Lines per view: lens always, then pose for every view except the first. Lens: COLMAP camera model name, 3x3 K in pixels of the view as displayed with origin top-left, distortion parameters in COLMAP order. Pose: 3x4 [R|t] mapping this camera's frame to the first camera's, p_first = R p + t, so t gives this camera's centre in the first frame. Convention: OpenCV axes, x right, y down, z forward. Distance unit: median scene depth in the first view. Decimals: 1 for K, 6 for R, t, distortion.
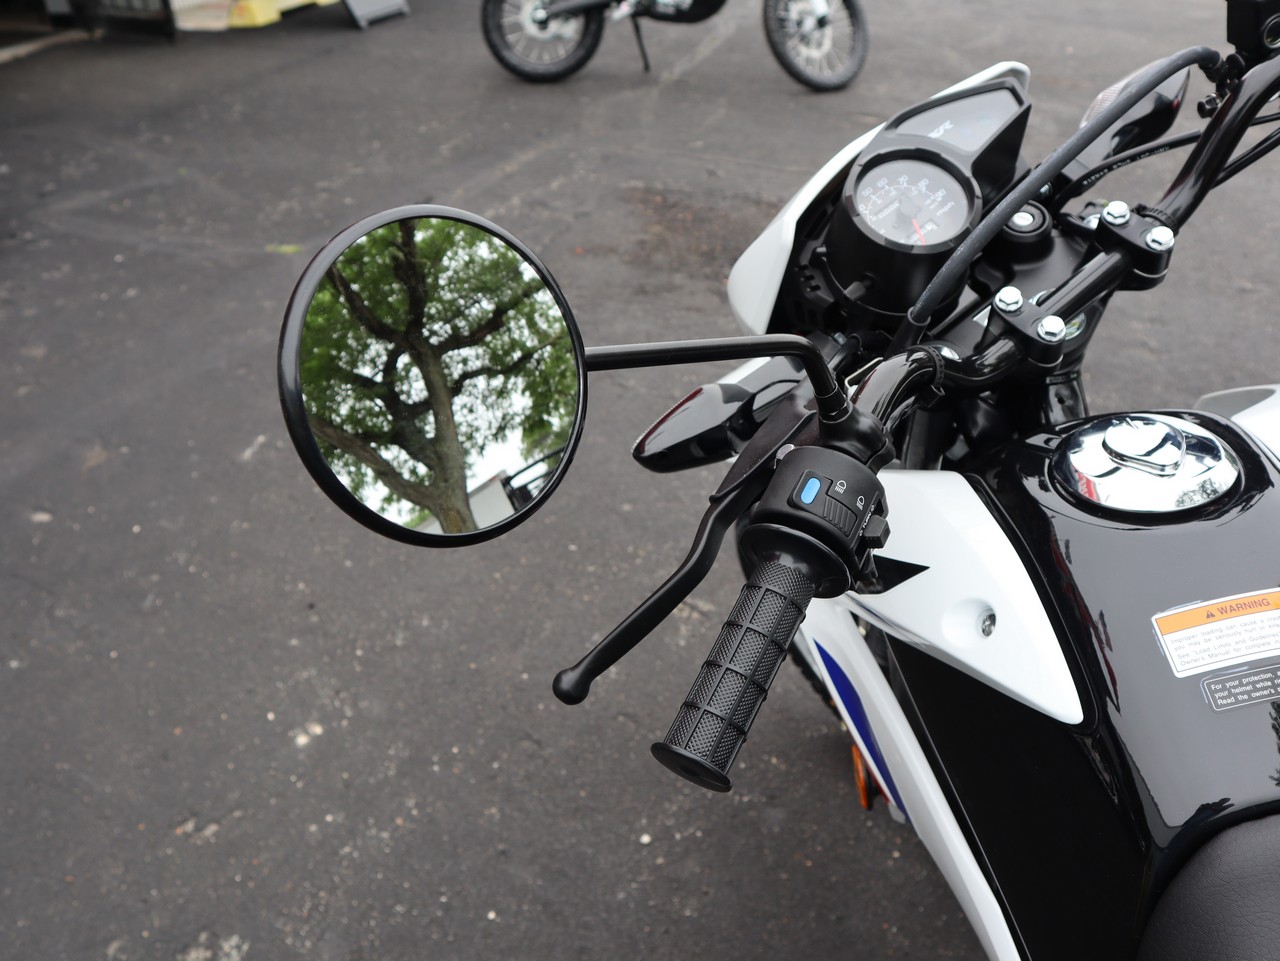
lens RADIAL K [[1026.1, 0, 644.5], [0, 1026.1, 488.2], [0, 0, 1]] dist [-0.112959, 0.075941]
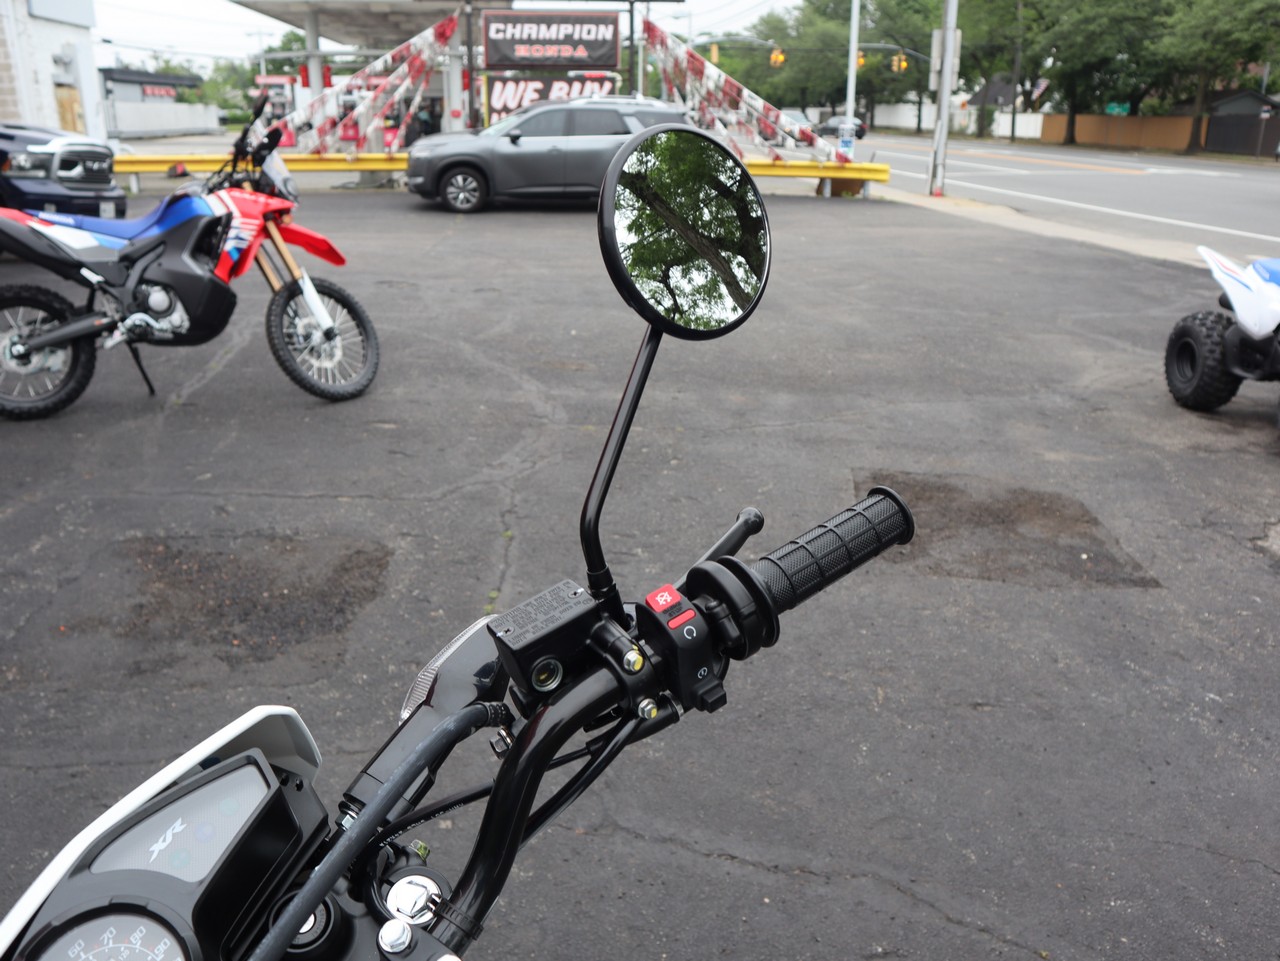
lens RADIAL K [[1026.1, 0, 632.7], [0, 1026.1, 499.4], [0, 0, 1]] dist [-0.112959, 0.075941]
pose [[0.915219, -0.118572, 0.385116, 0.162721], [0.205297, 0.959594, -0.192438, -0.175279], [-0.346737, 0.255187, 0.902581, 0.061877]]
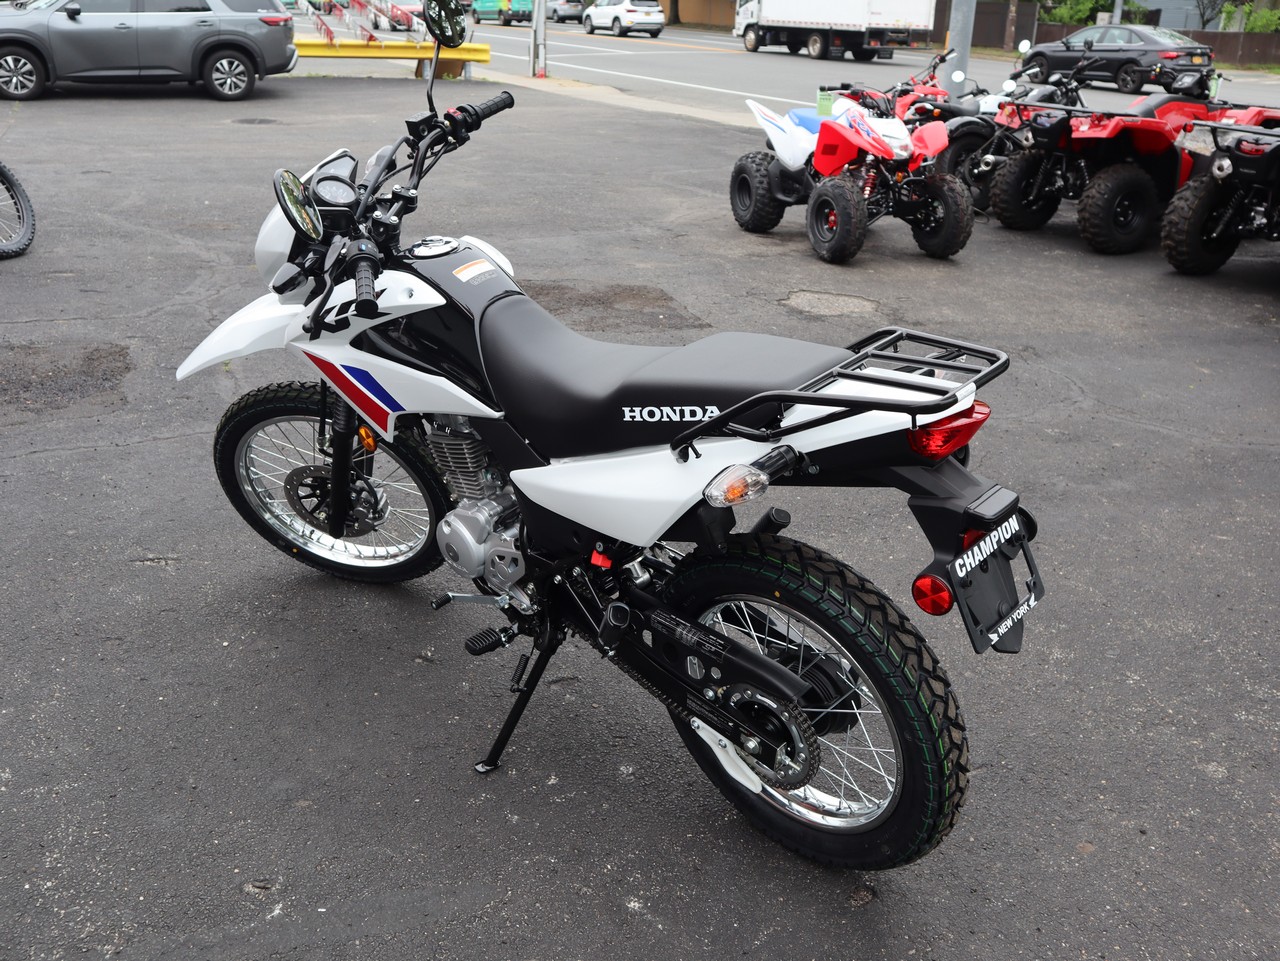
lens RADIAL K [[1144.0, 0, 625.5], [0, 1144.0, 472.0], [0, 0, 1]] dist [-0.092548, 0.090858]
pose [[0.721100, -0.228206, 0.654169, -0.650711], [0.351647, 0.934092, -0.061768, 0.433956], [-0.596958, 0.274578, 0.753822, -0.784817]]
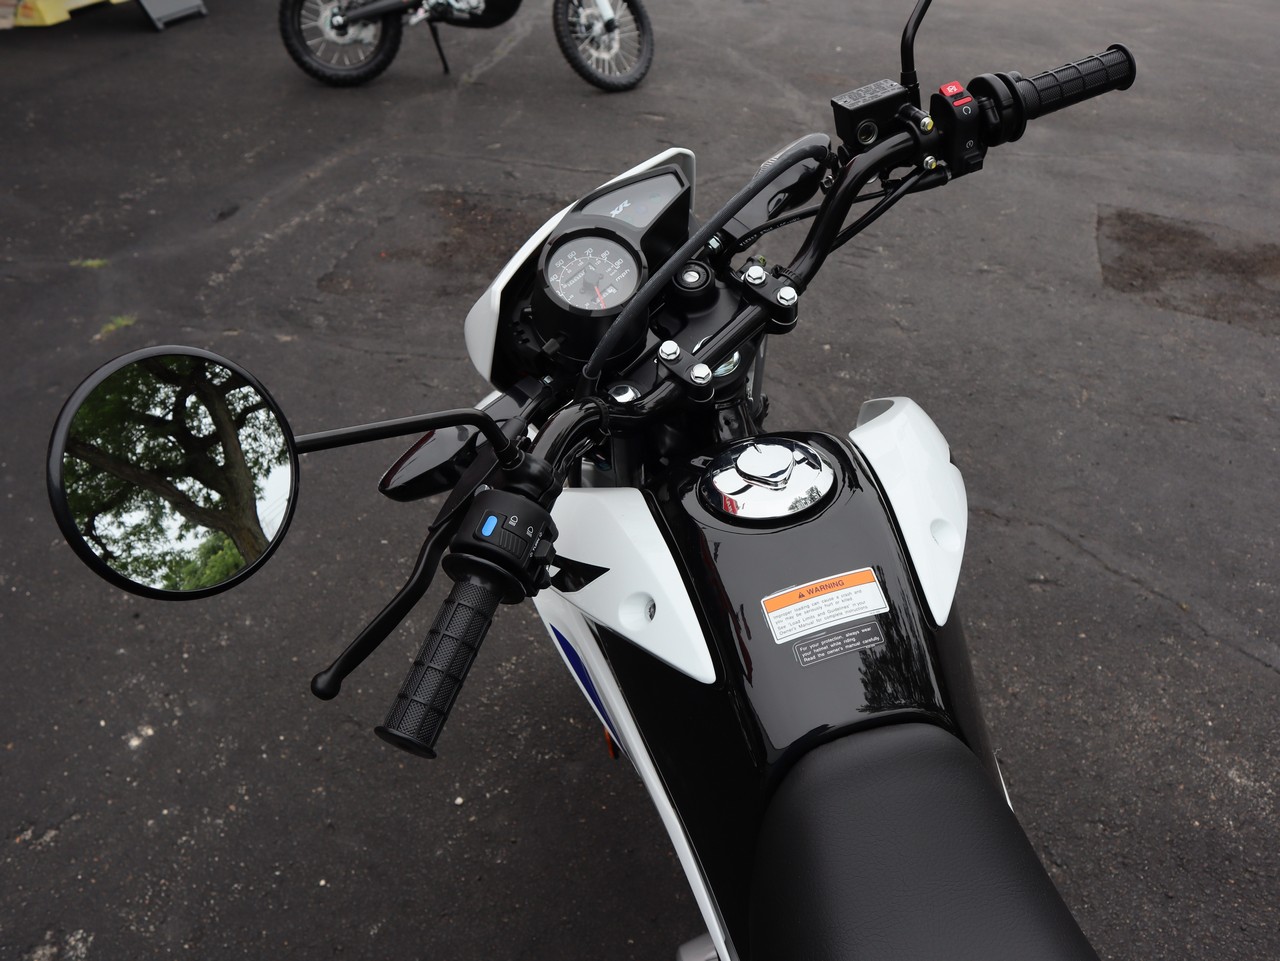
lens RADIAL K [[982.0, 0, 641.2], [0, 982.0, 486.1], [0, 0, 1]] dist [-0.115879, 0.063327]
pose [[0.984675, -0.063512, 0.162426, 0.048538], [0.059194, 0.997756, 0.031290, -0.024148], [-0.164049, -0.021196, 0.986224, -0.085752]]
